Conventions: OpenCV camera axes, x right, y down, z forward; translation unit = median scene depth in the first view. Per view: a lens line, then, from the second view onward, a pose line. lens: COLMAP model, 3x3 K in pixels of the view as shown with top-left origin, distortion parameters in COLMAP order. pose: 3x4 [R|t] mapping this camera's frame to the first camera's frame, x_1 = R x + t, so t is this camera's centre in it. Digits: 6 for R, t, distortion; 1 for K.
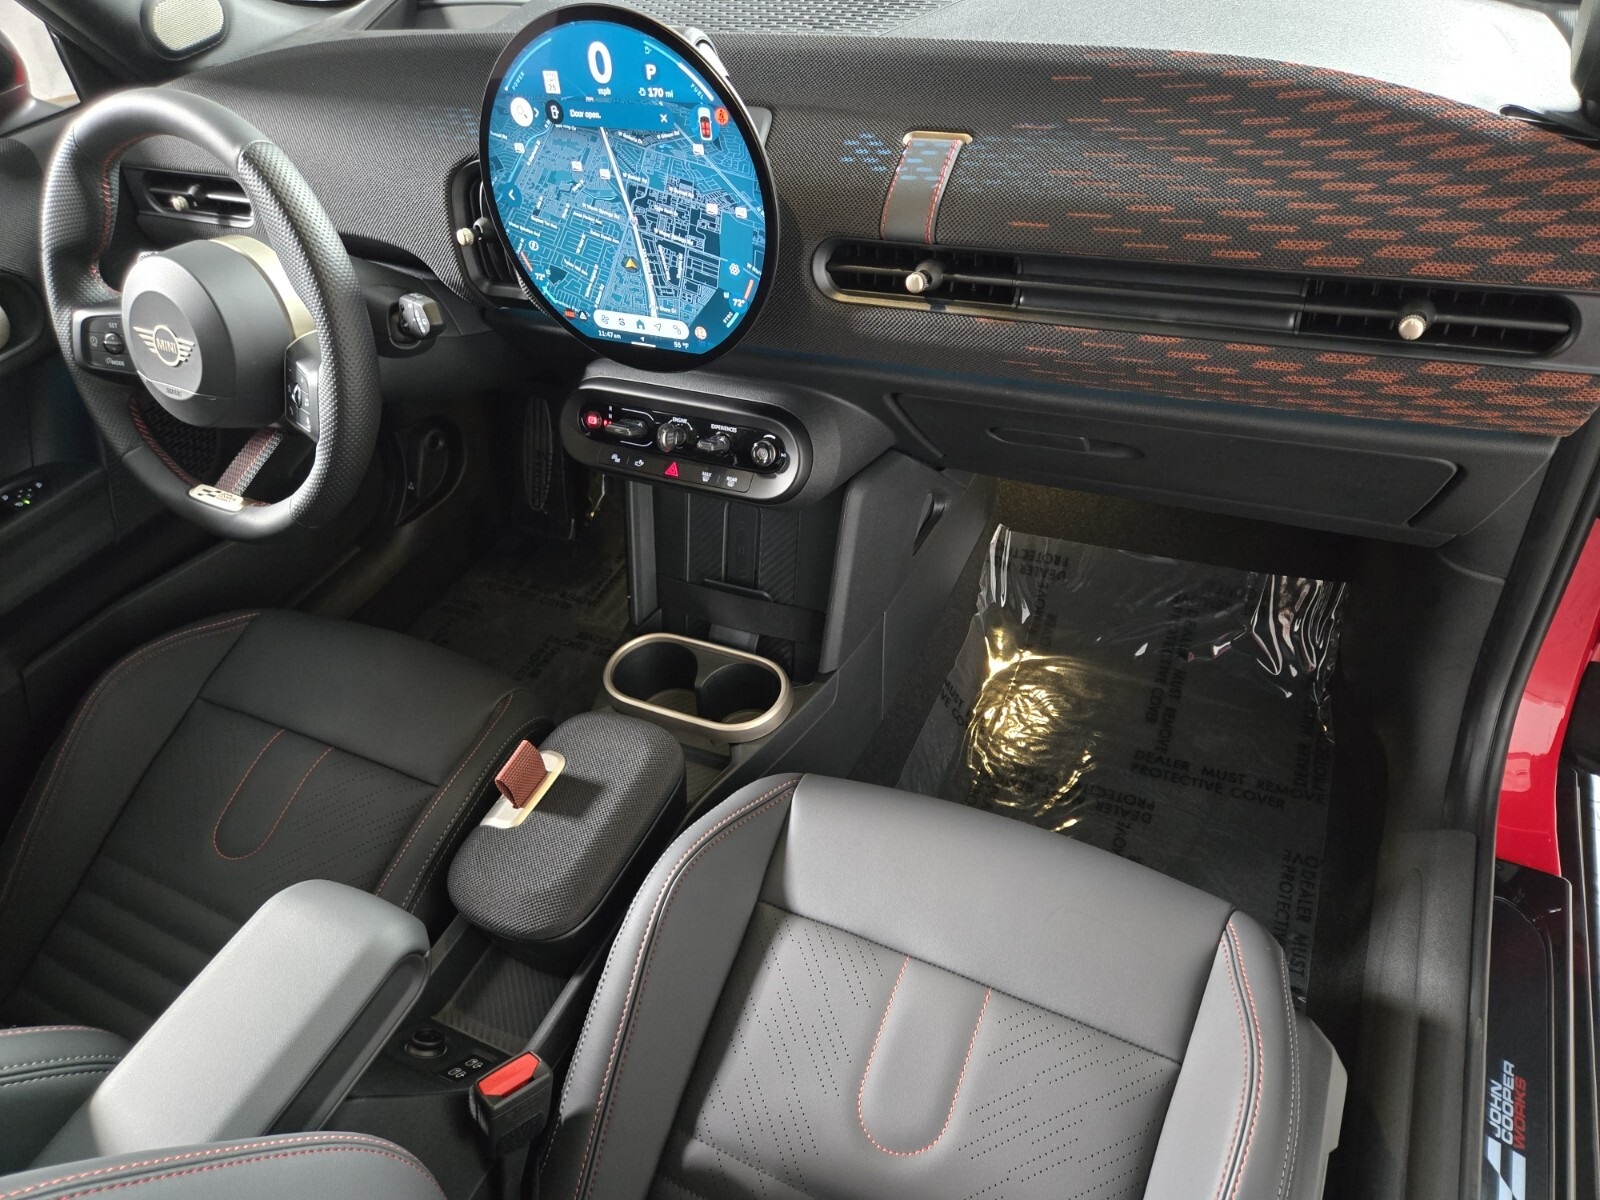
lens RADIAL K [[1056.3, 0, 800.0], [0, 1056.3, 600.0], [0, 0, 1]] dist [0.007639, -0.001807]
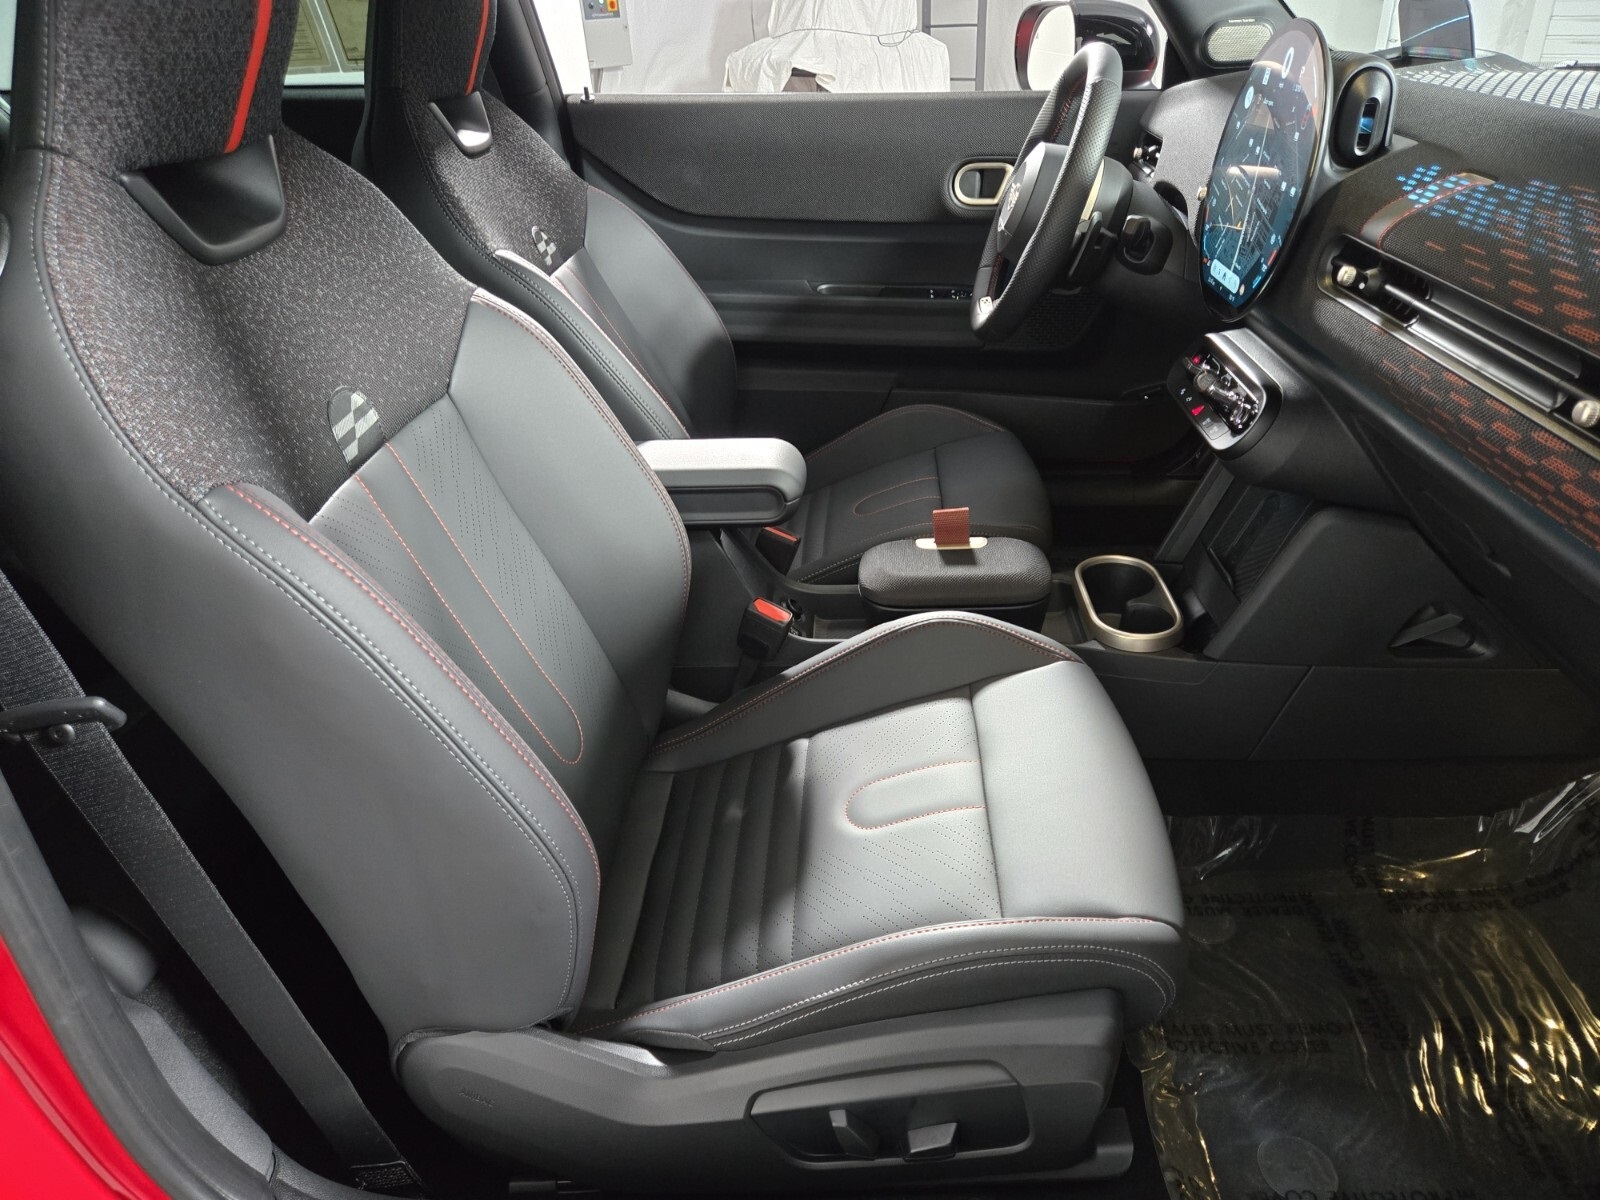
lens RADIAL K [[1056.3, 0, 800.0], [0, 1056.3, 600.0], [0, 0, 1]] dist [0.007639, -0.001807]
pose [[0.397871, 0.546871, -0.736634, 0.804984], [-0.626114, 0.748731, 0.217675, 0.066760], [0.670581, 0.374611, 0.640303, 0.020952]]
